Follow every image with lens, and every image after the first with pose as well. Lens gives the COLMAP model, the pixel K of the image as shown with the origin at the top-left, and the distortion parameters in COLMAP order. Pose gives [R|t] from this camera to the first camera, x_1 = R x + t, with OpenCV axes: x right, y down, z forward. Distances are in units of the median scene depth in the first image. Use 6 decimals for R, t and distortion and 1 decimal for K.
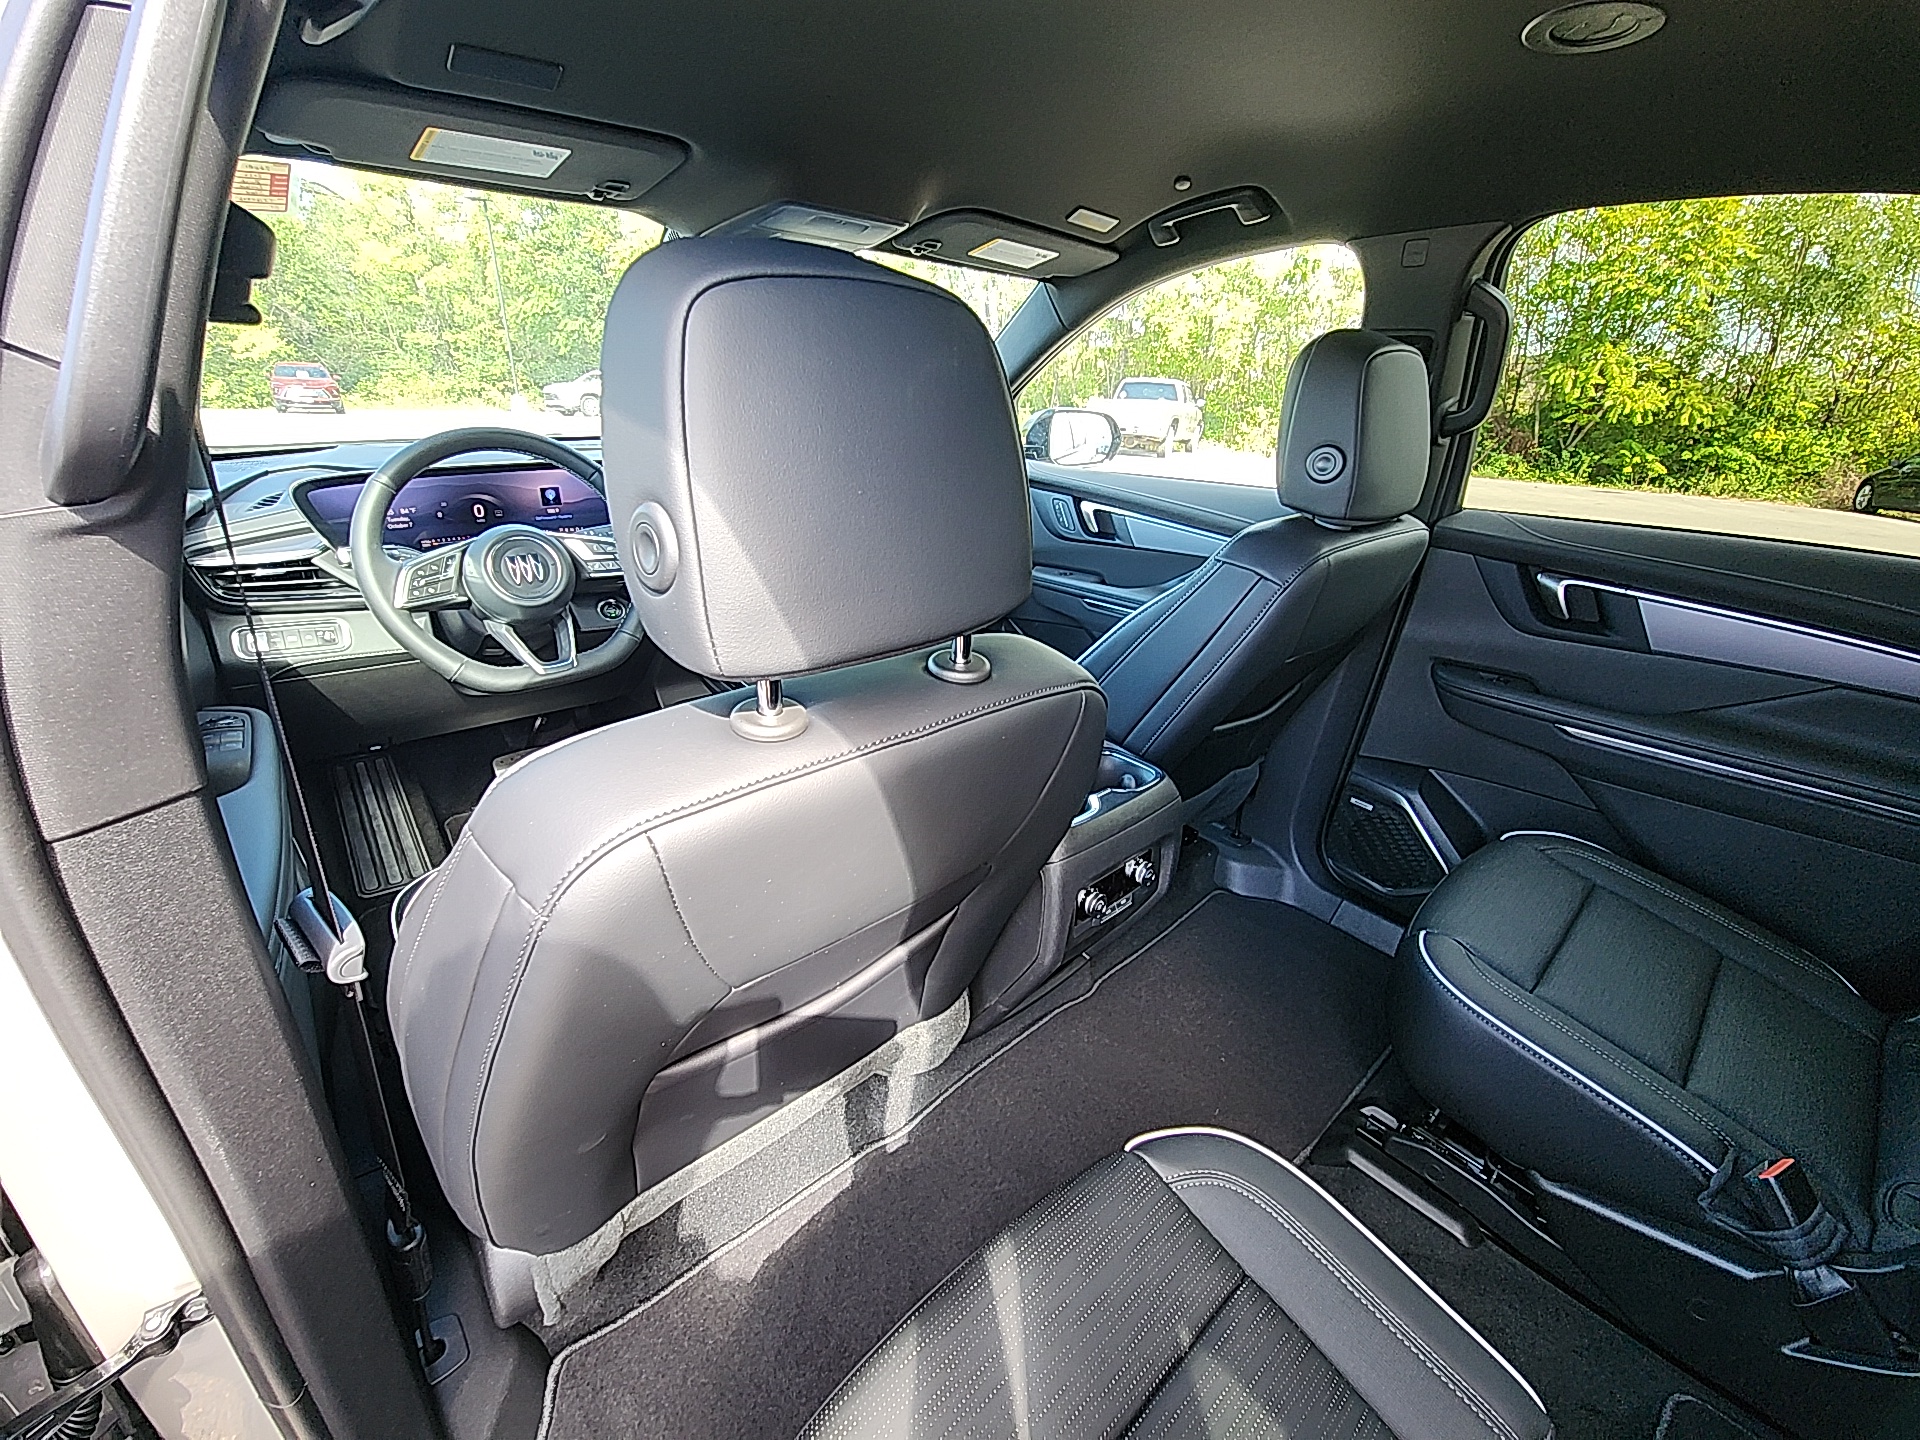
lens RADIAL K [[774.0, 0, 949.7], [0, 774.0, 705.7], [0, 0, 1]] dist [0.013308, -0.008585]
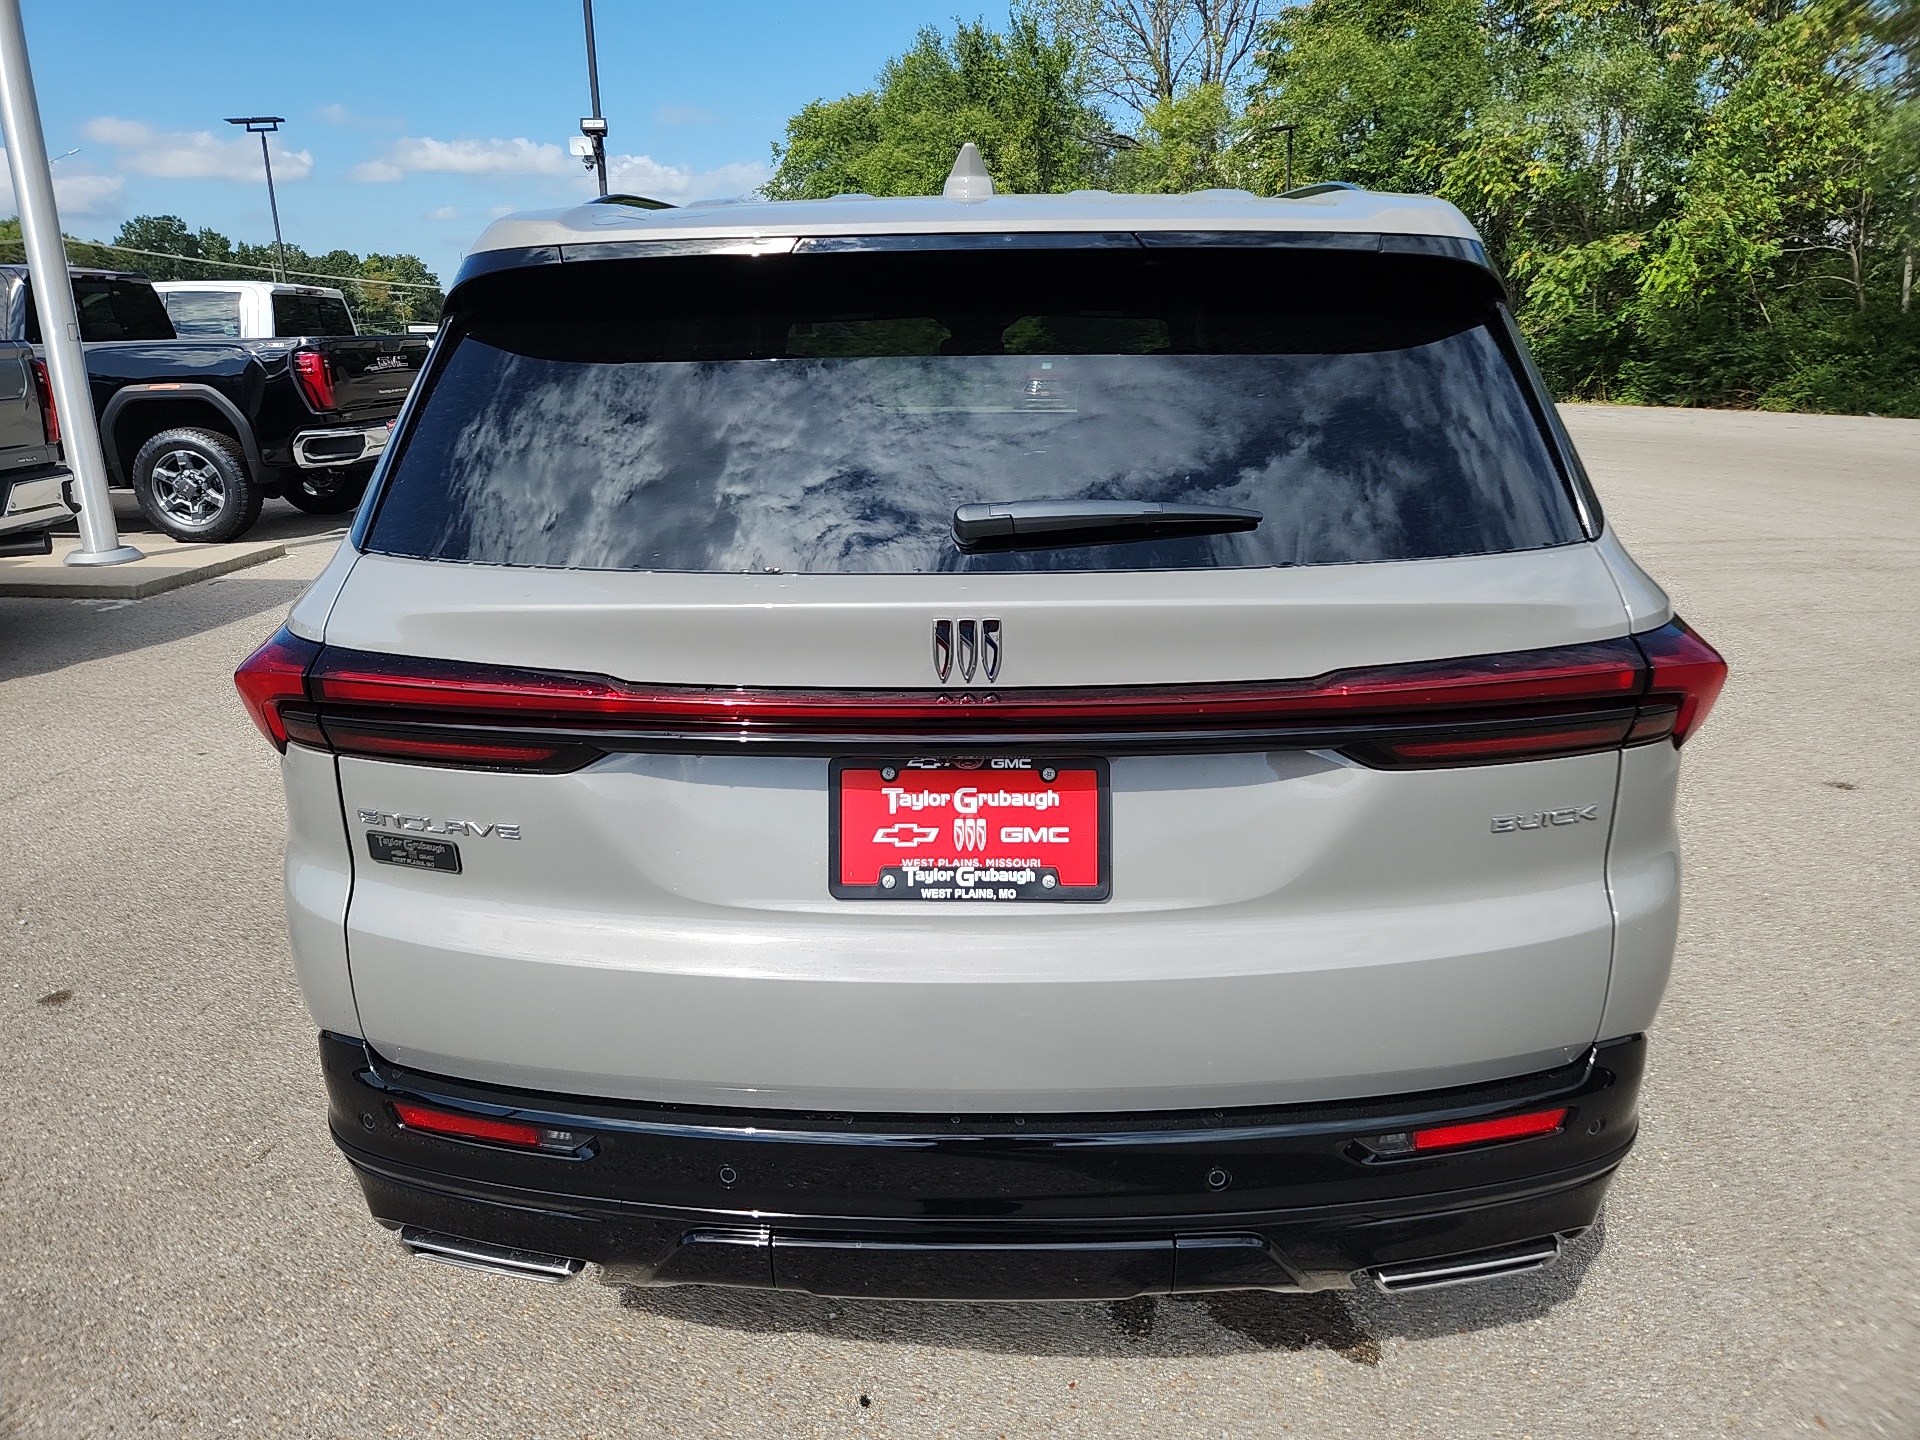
lens RADIAL K [[1285.4, 0, 950.8], [0, 1285.4, 713.1], [0, 0, 1]] dist [0.053553, -0.029895]
pose [[0.732713, 0.145633, -0.664773, 1.941801], [-0.225626, 0.973570, -0.035404, 0.524717], [0.642047, 0.175931, 0.746206, -1.326358]]
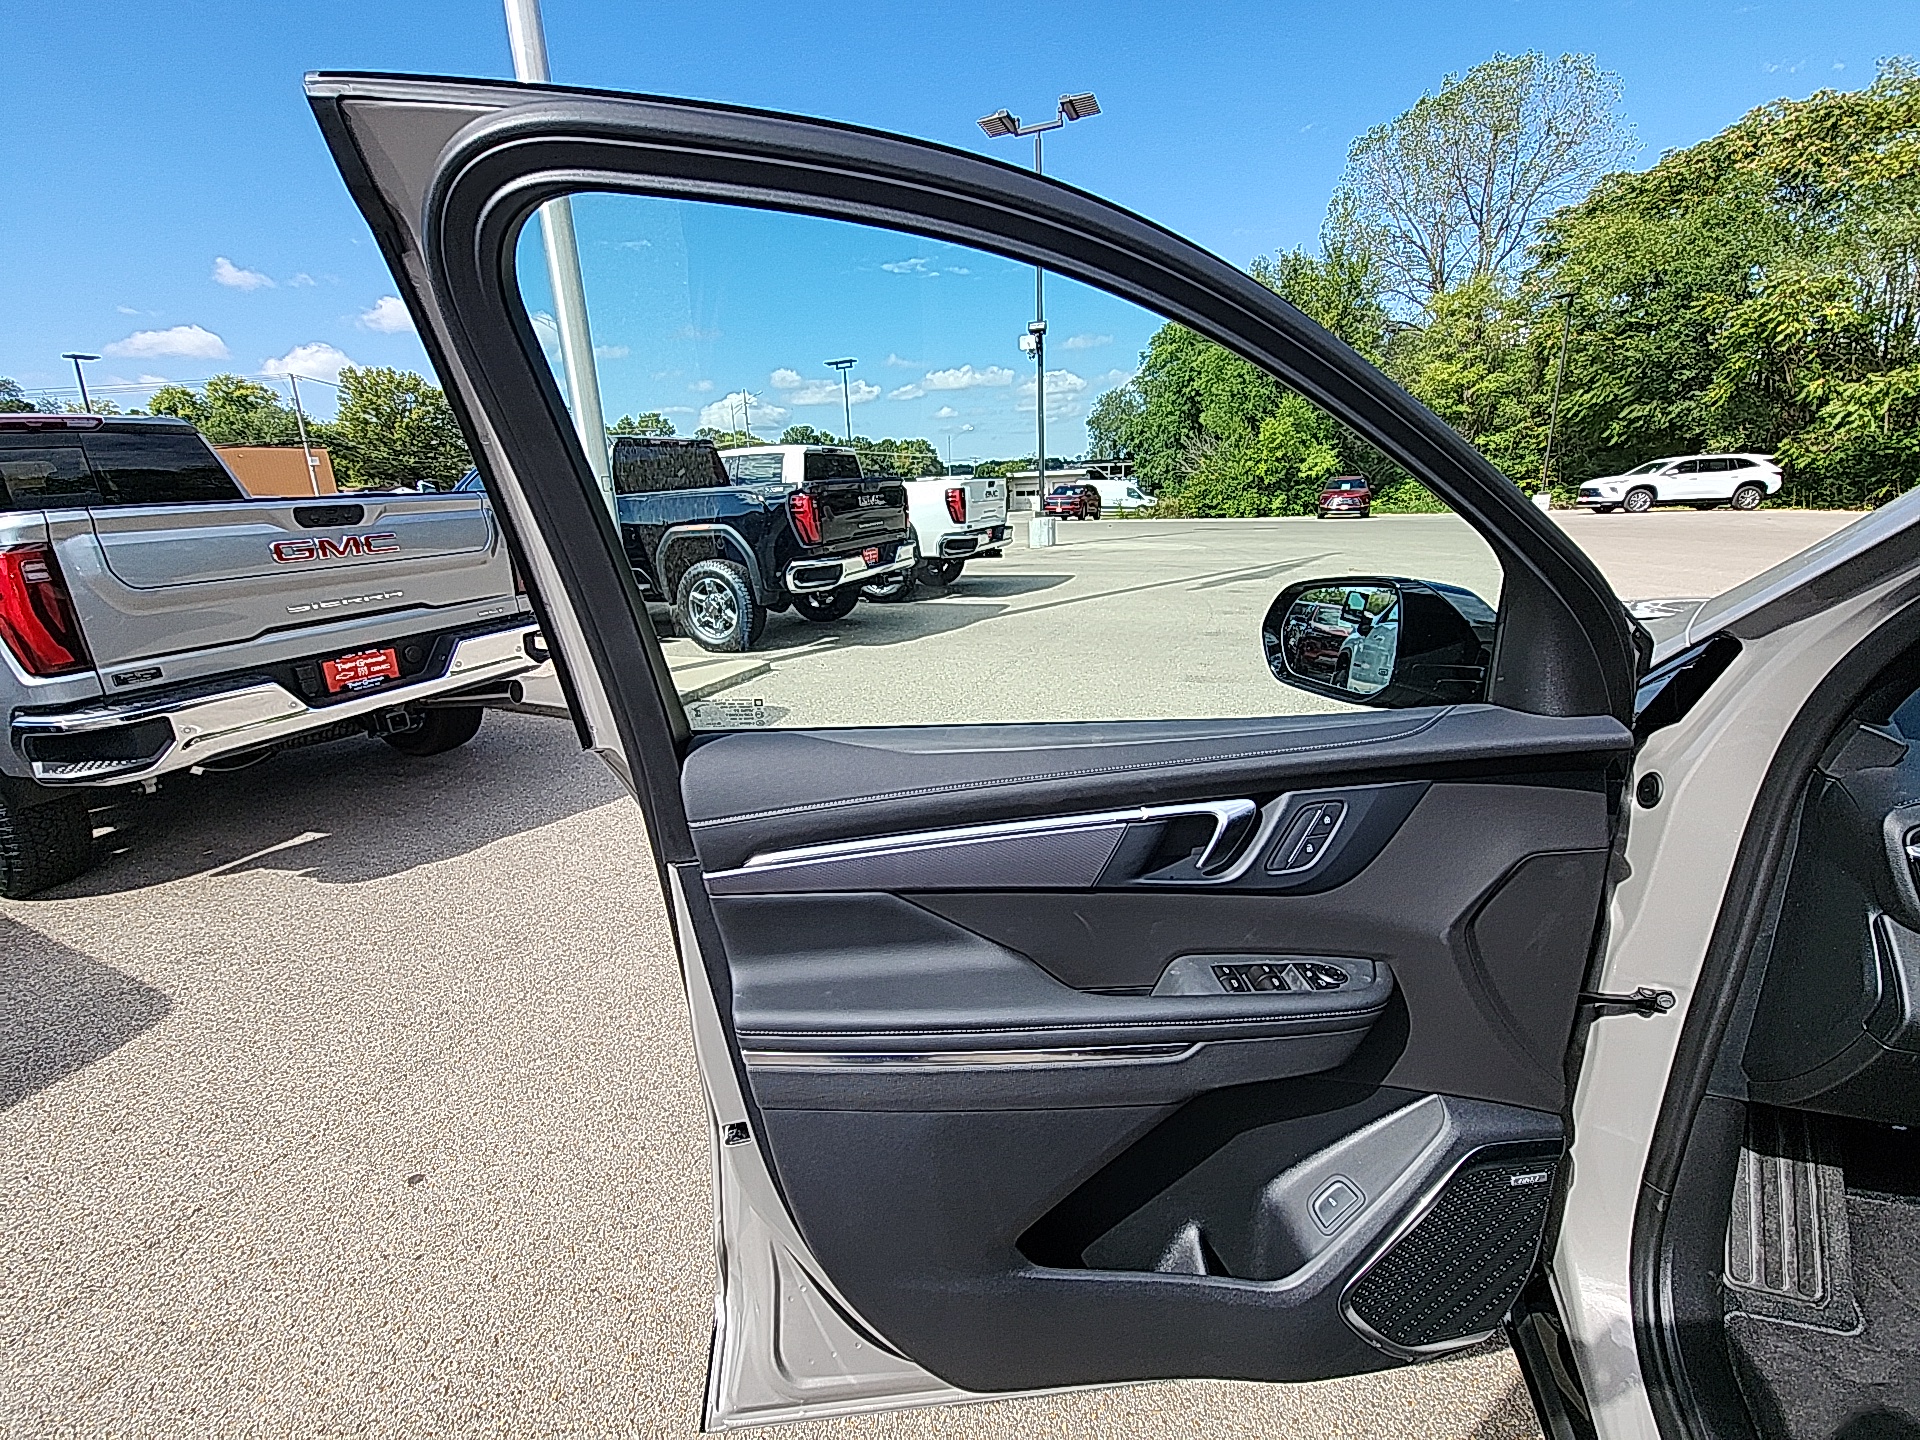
lens RADIAL K [[774.0, 0, 948.4], [0, 774.0, 702.4], [0, 0, 1]] dist [0.013308, -0.008585]
pose [[0.458085, 0.182899, -0.869888, -0.625229], [-0.285163, 0.957117, 0.051072, -0.089390], [0.841926, 0.224665, 0.490597, 0.008685]]
